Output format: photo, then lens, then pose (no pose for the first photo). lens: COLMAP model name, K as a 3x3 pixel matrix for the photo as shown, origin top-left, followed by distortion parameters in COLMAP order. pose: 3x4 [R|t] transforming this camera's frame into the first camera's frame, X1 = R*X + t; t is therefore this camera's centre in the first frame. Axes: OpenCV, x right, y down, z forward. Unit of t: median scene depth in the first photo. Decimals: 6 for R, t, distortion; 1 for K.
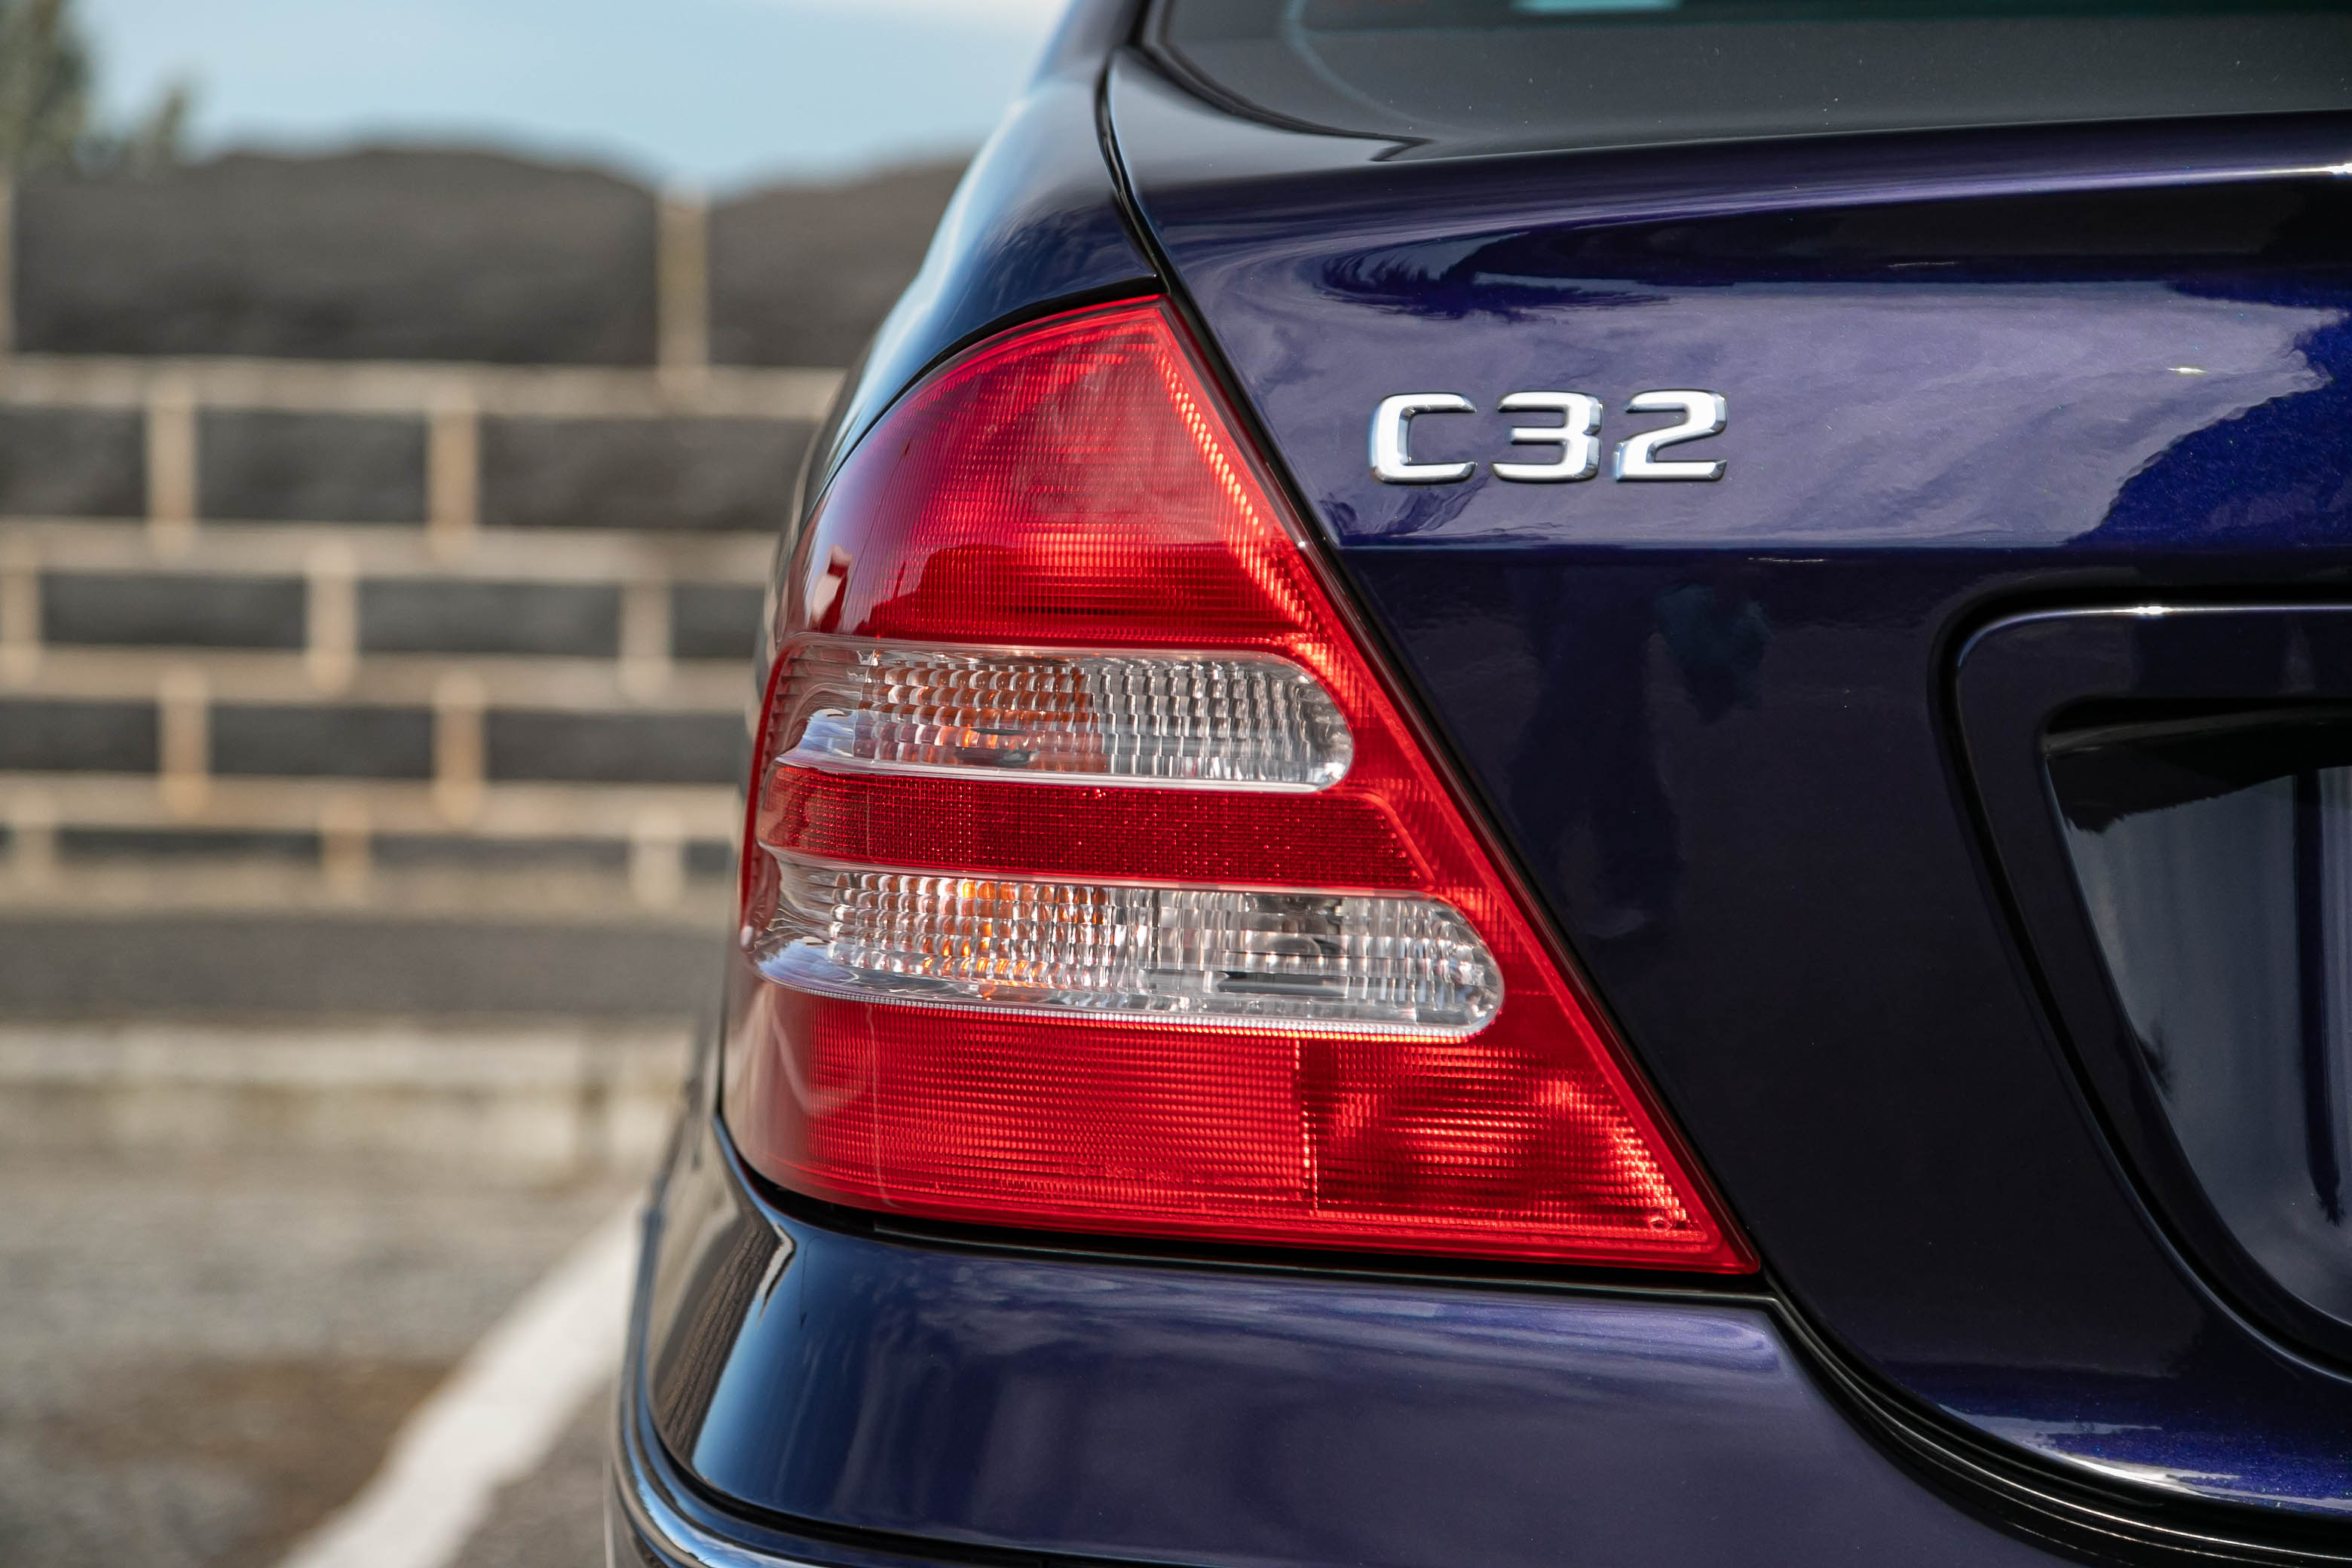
lens RADIAL K [[6404.7, 0, 1176.0], [0, 6404.7, 784.0], [0, 0, 1]] dist [-0.102358, -0.300801]
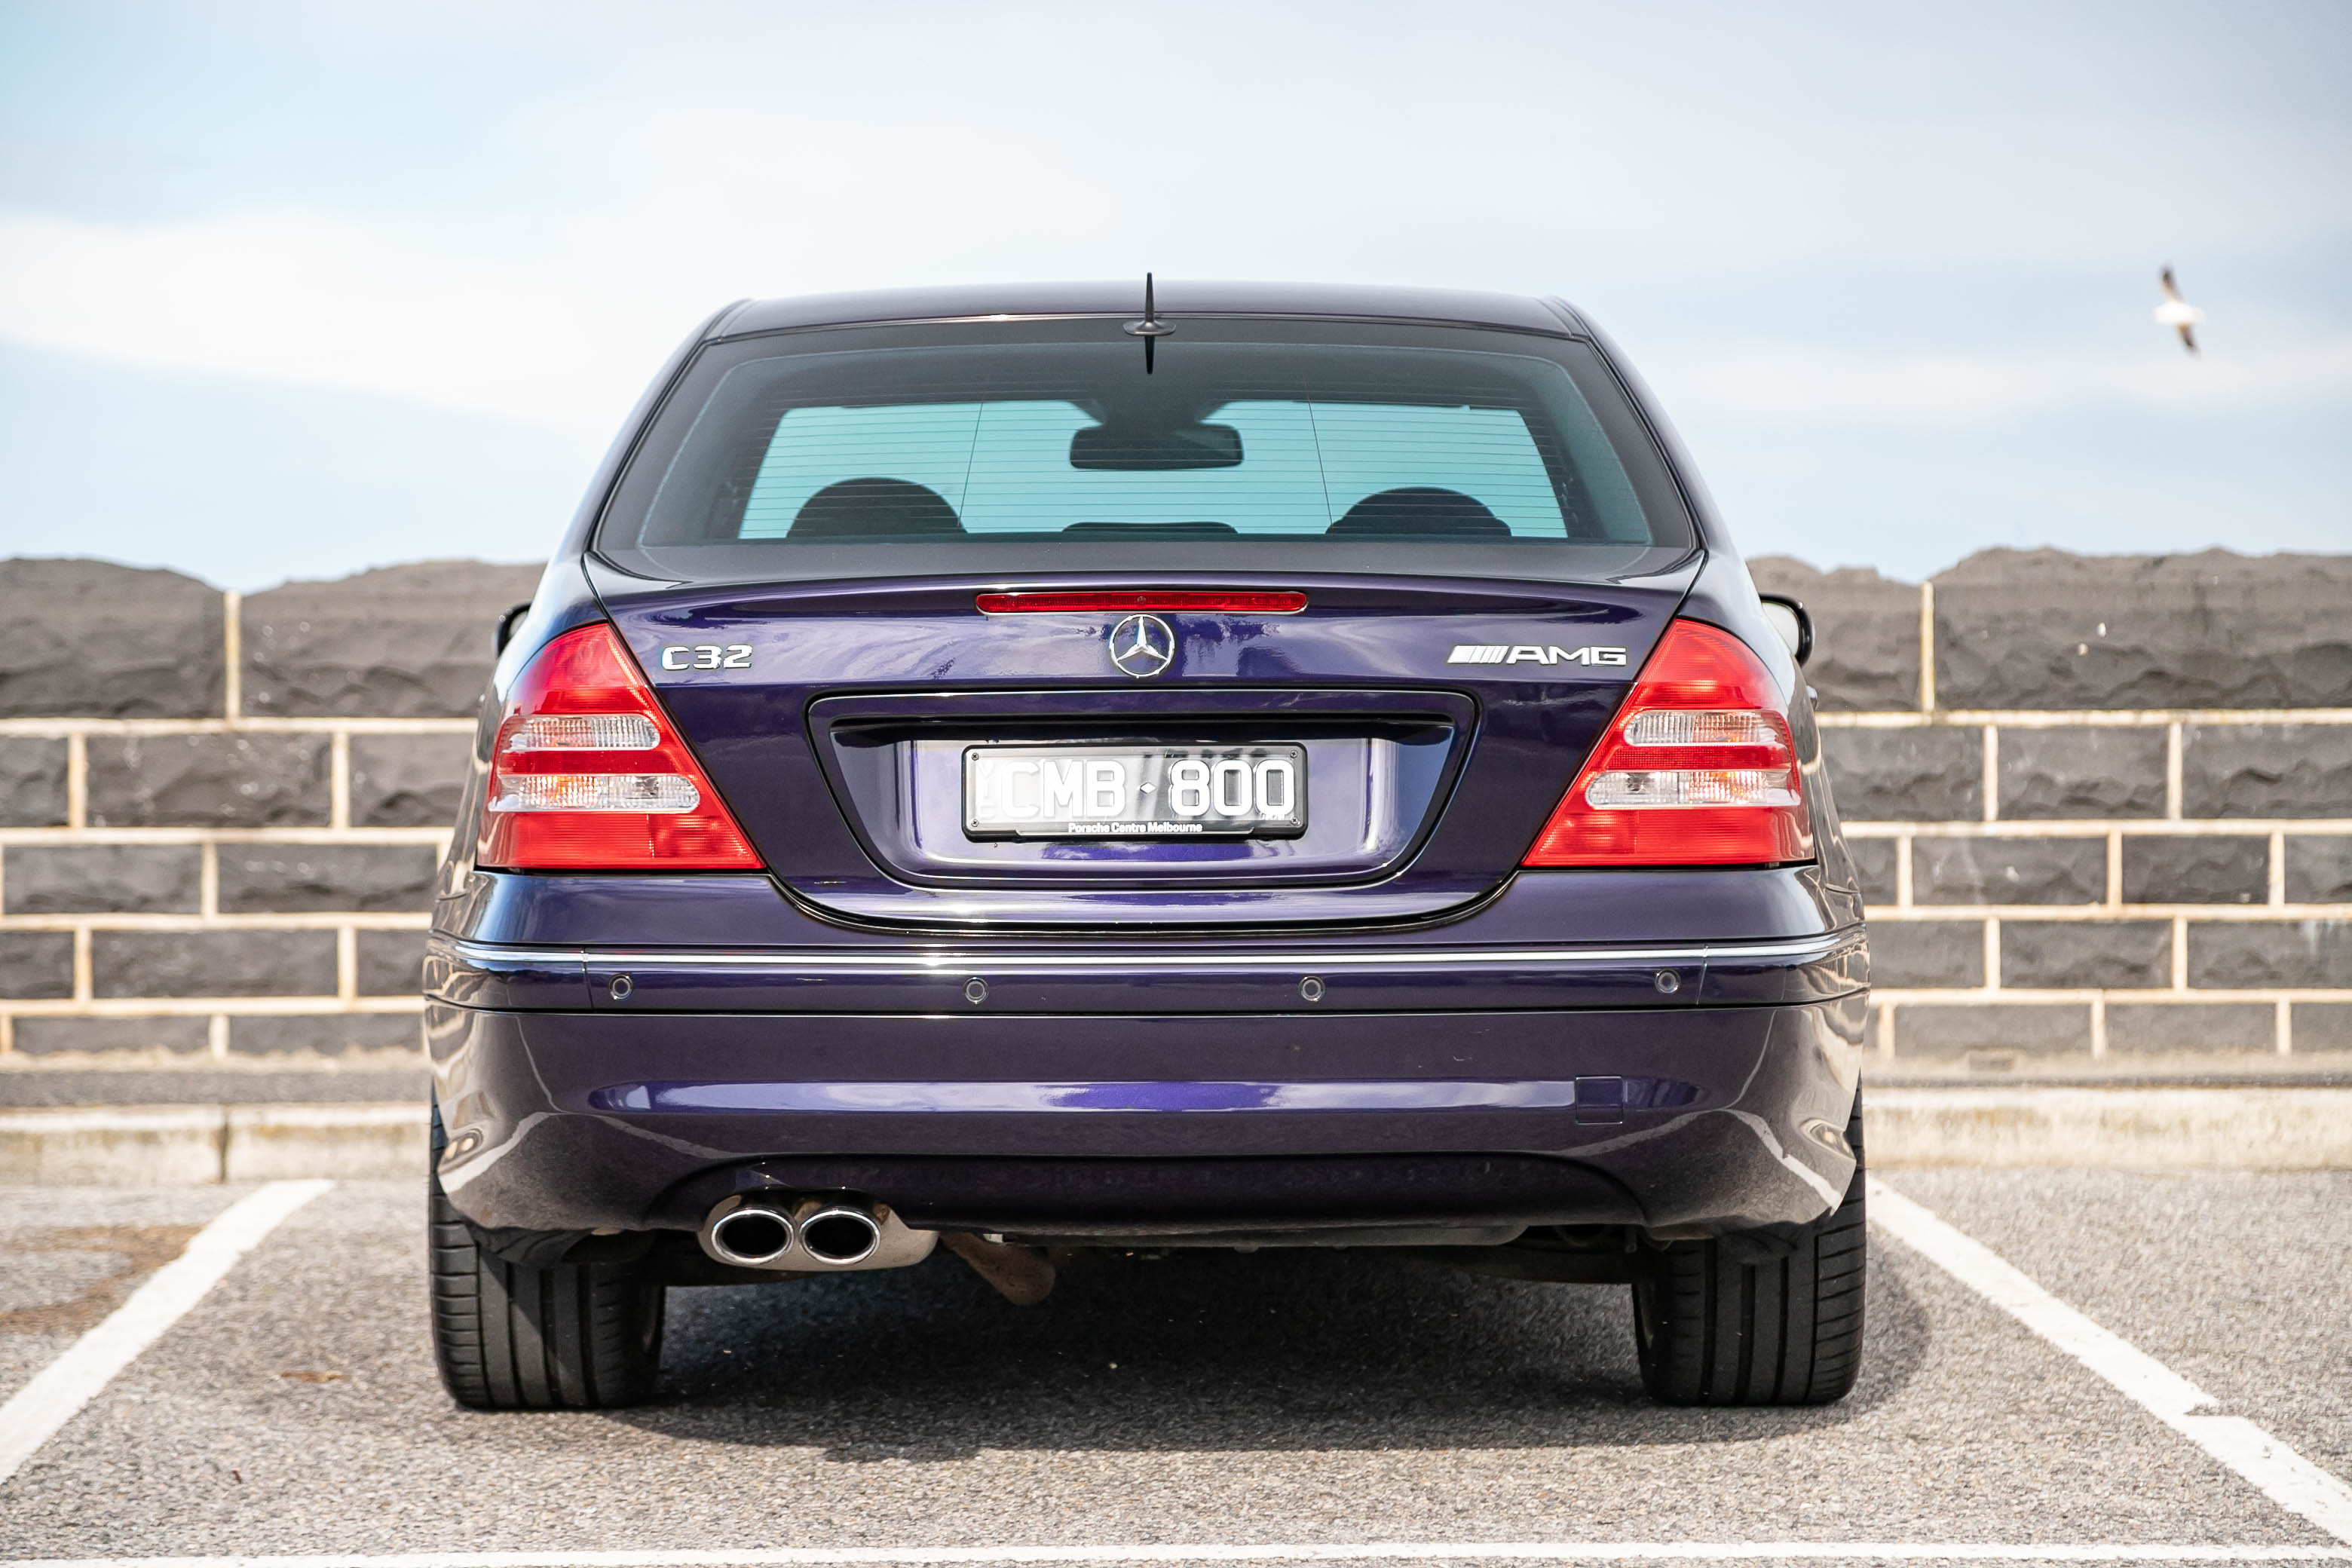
lens RADIAL K [[7813.2, 0, 1176.0], [0, 7813.2, 784.0], [0, 0, 1]] dist [1.525961, -0.596585]
pose [[0.996312, -0.013359, 0.084759, -0.064453], [0.019061, 0.997582, -0.066827, 0.339136], [-0.083662, 0.068196, 0.994158, -3.695720]]
